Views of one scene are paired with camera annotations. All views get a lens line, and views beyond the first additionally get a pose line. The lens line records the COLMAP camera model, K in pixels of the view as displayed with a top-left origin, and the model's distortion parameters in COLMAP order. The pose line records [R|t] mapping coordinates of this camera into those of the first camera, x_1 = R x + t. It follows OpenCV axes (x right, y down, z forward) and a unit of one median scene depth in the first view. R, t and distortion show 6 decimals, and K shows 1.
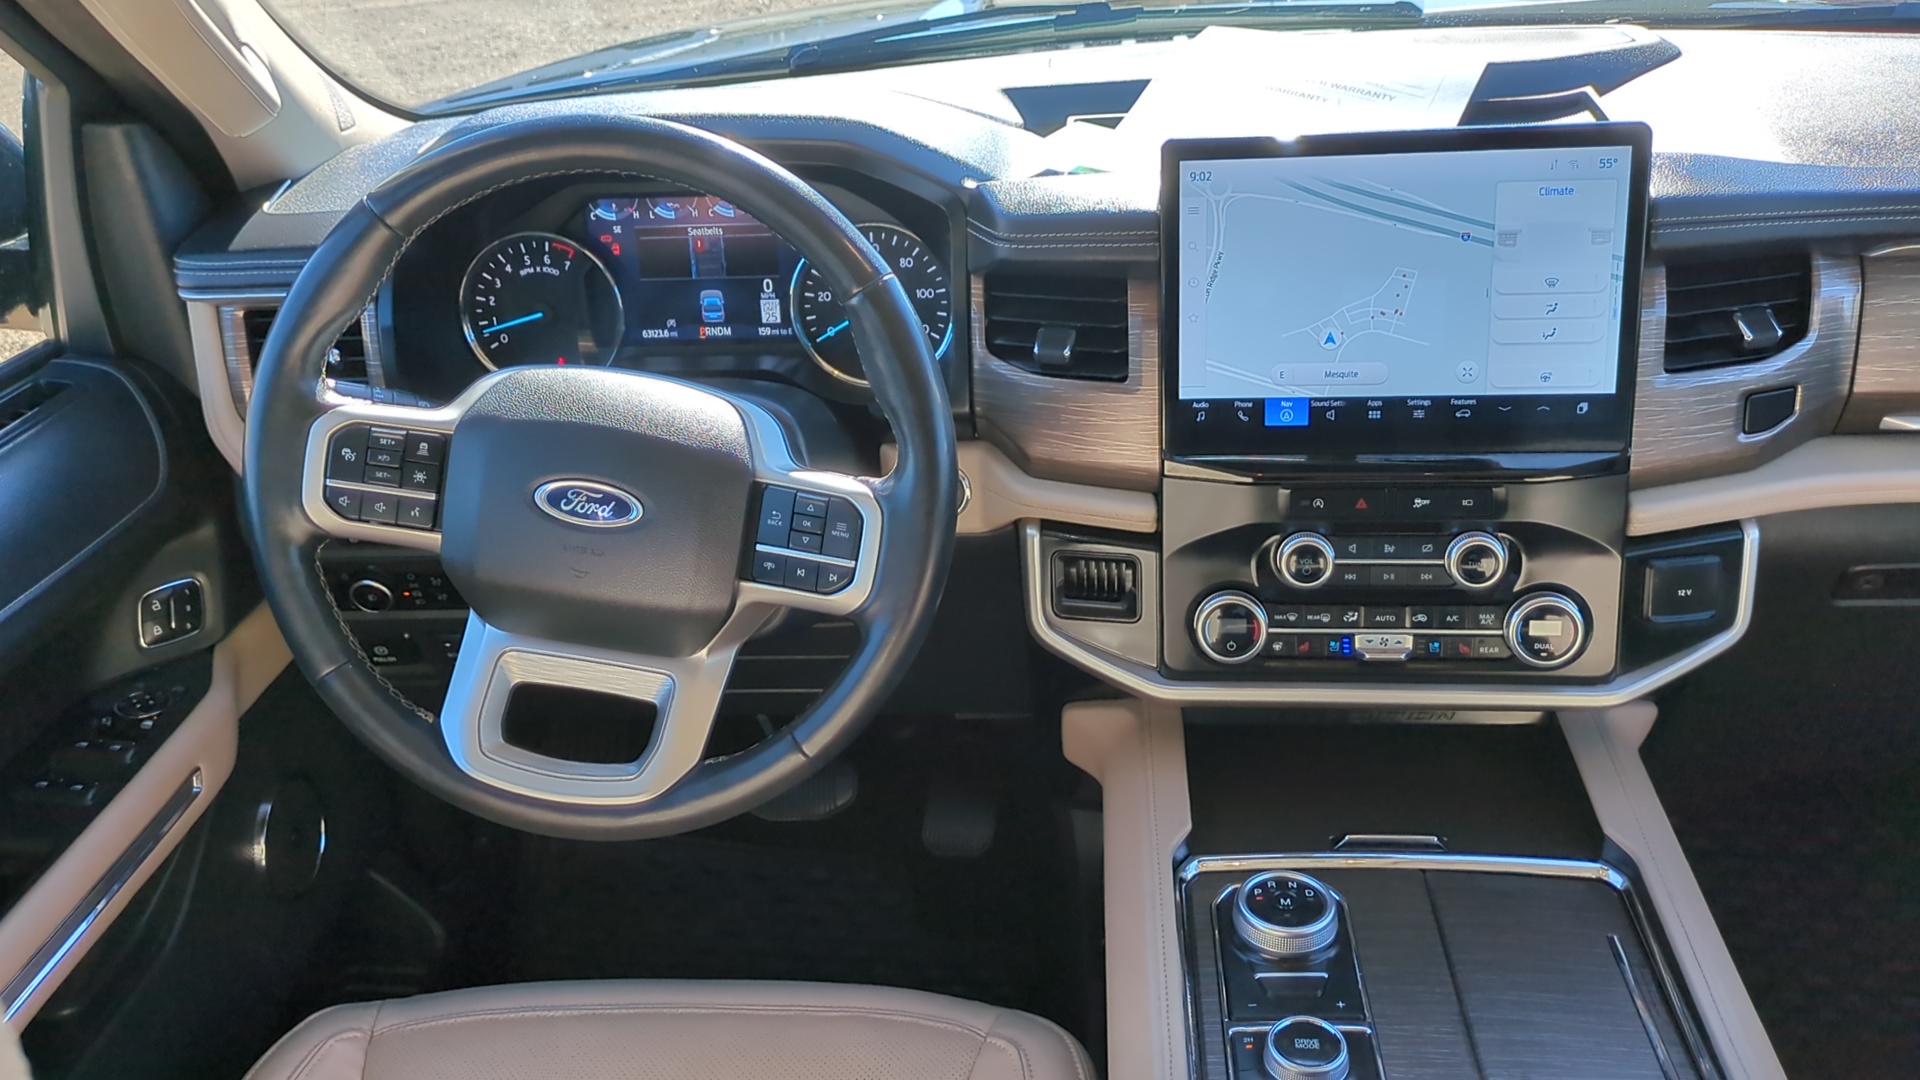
lens RADIAL K [[1632.8, 0, 971.8], [0, 1632.8, 531.9], [0, 0, 1]] dist [0.036346, -0.013667]
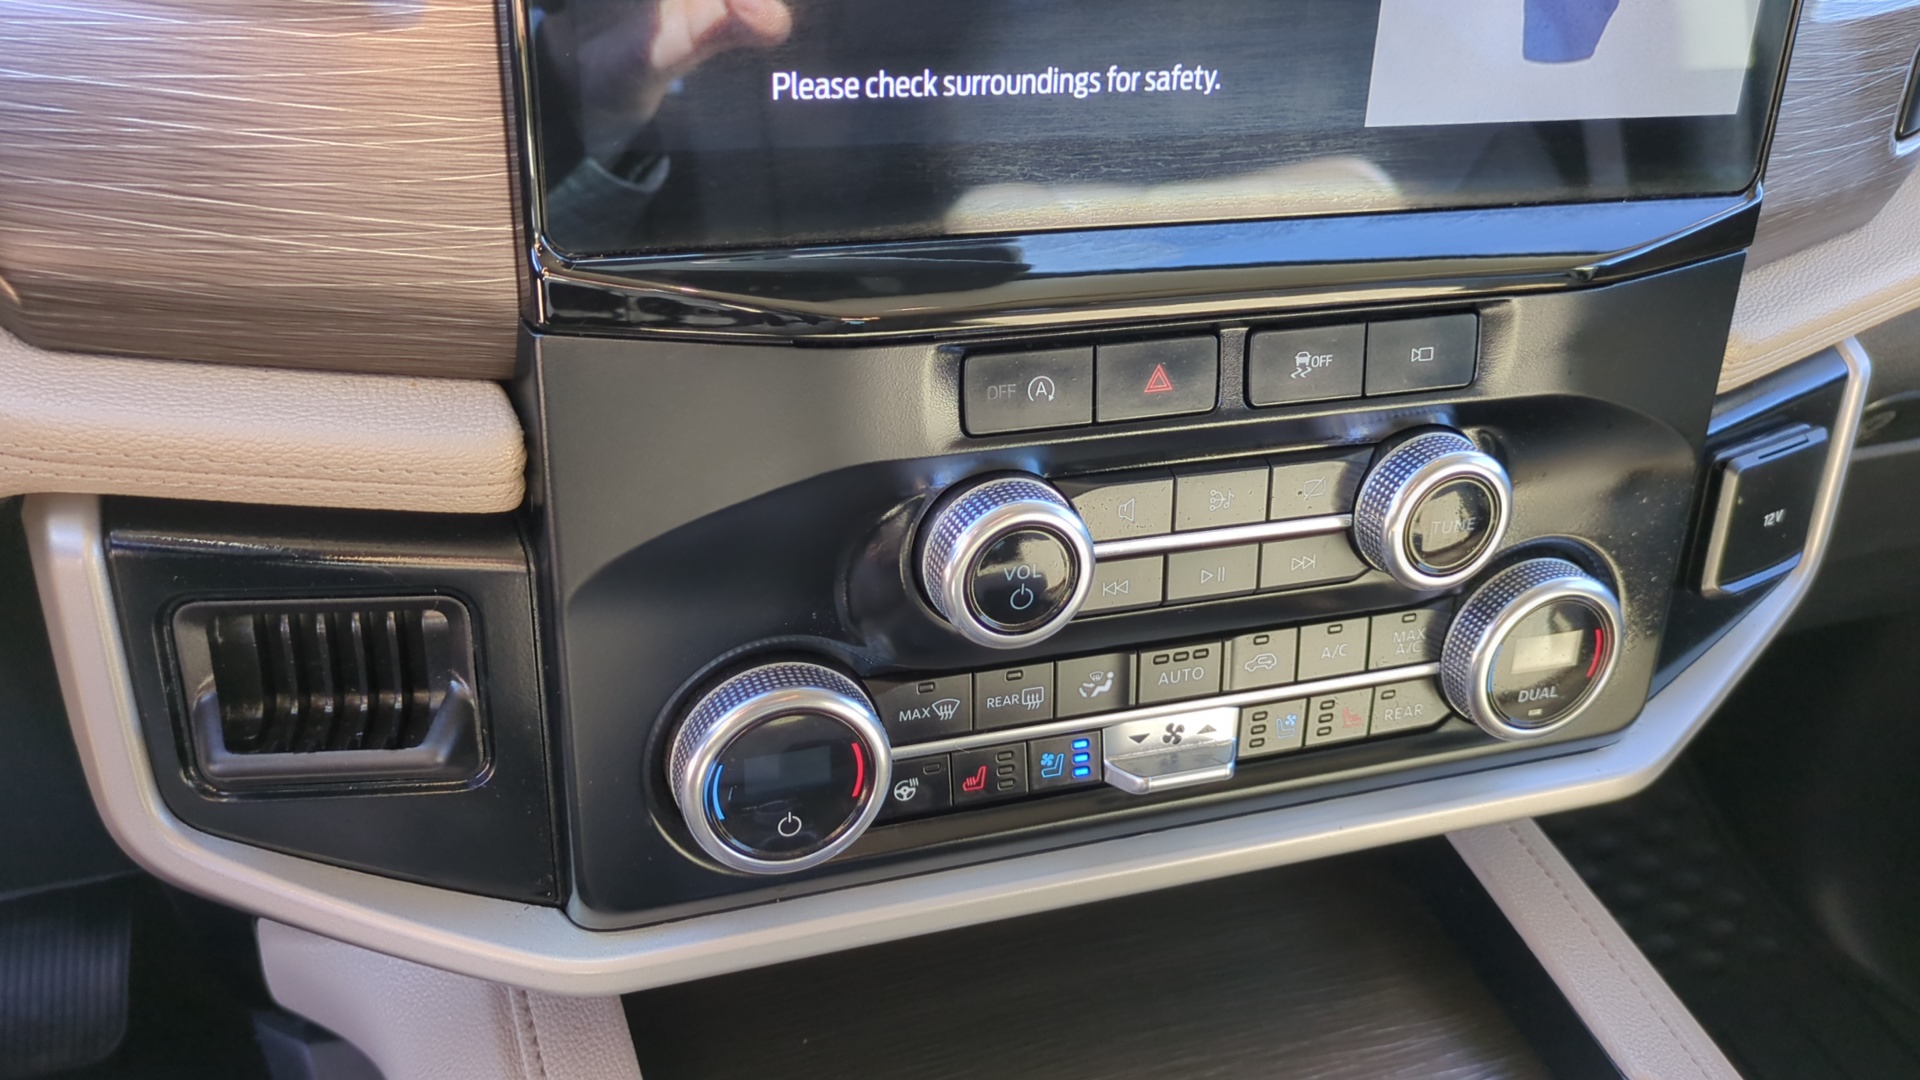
lens RADIAL K [[1632.8, 0, 971.8], [0, 1632.8, 531.9], [0, 0, 1]] dist [0.036346, -0.013667]
pose [[0.886330, -0.128851, 0.444766, 0.050055], [0.056960, 0.983548, 0.171430, -0.043284], [-0.459538, -0.126610, 0.879088, 0.681945]]
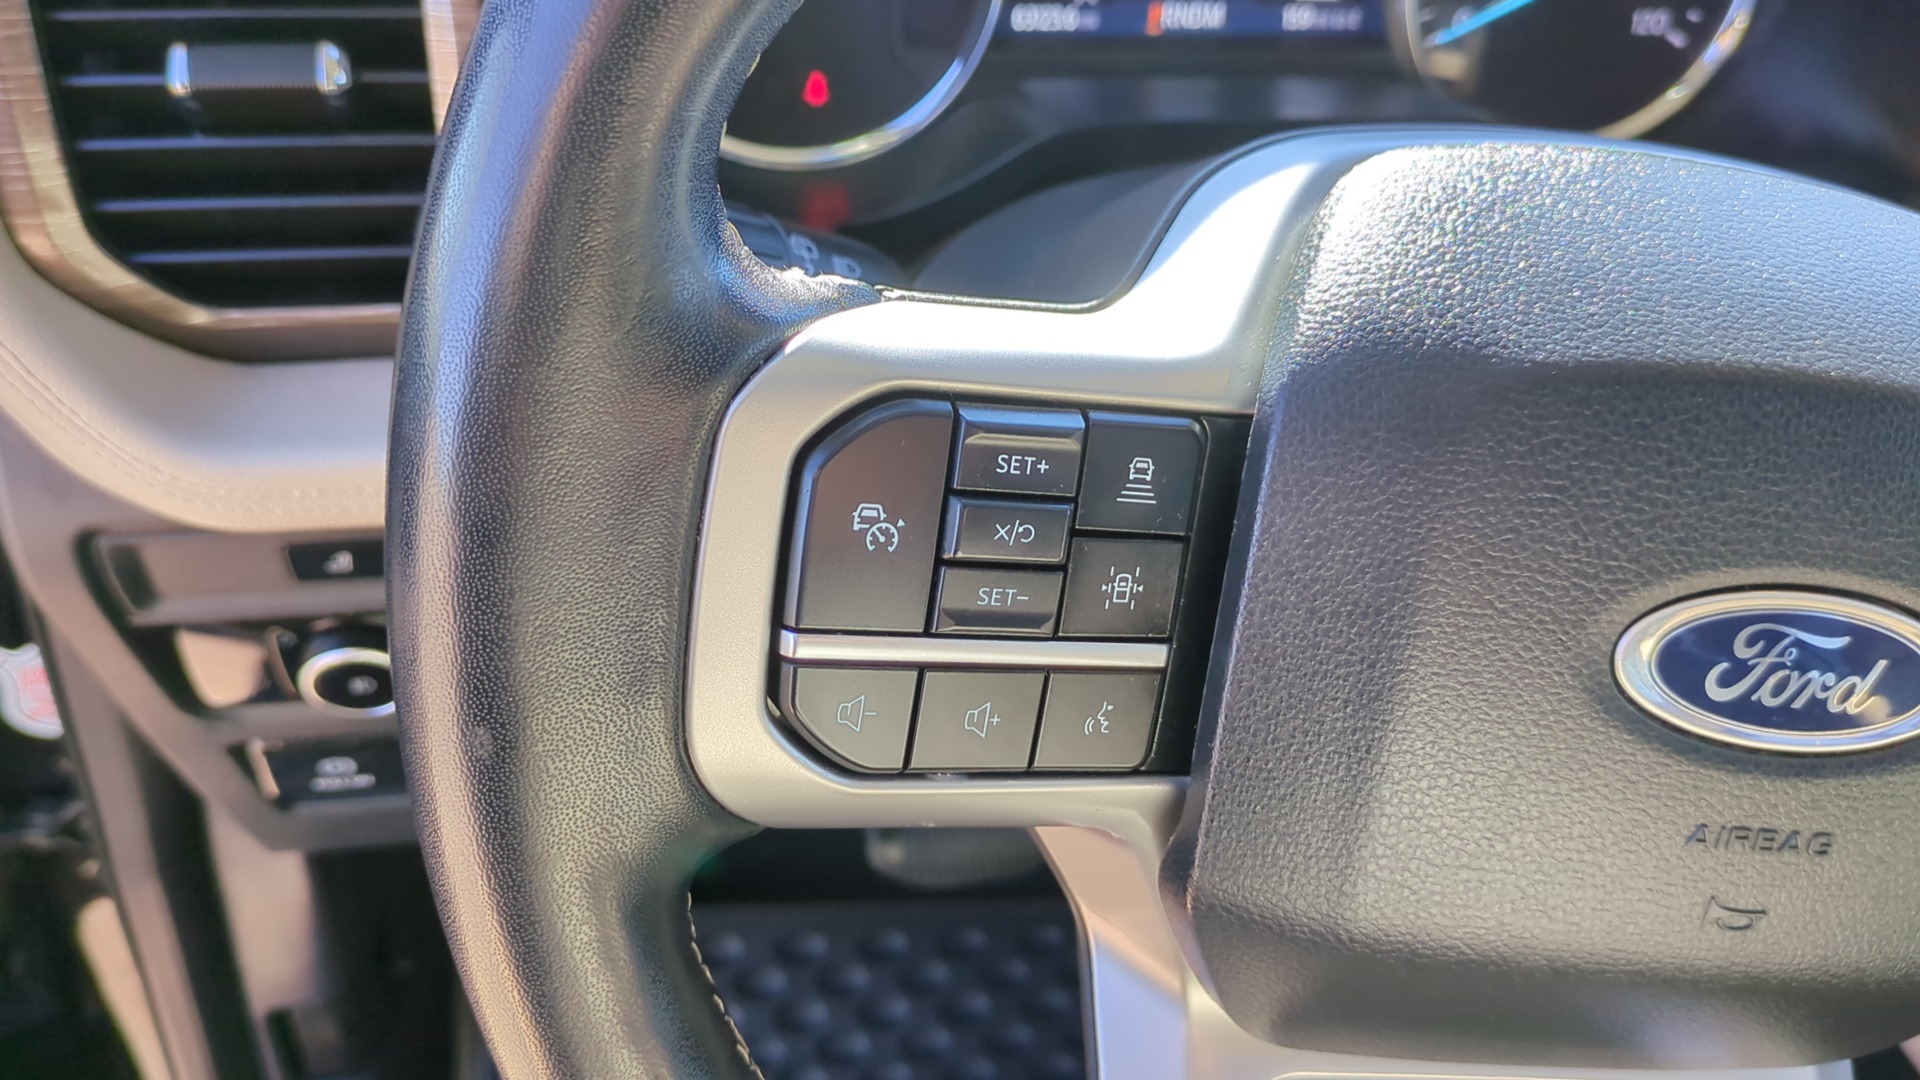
lens RADIAL K [[1632.8, 0, 971.8], [0, 1632.8, 531.9], [0, 0, 1]] dist [0.036346, -0.013667]
pose [[0.964207, -0.056371, 0.259089, -0.366342], [0.010511, 0.984497, 0.175084, -0.074876], [-0.264942, -0.166094, 0.949852, 0.662008]]
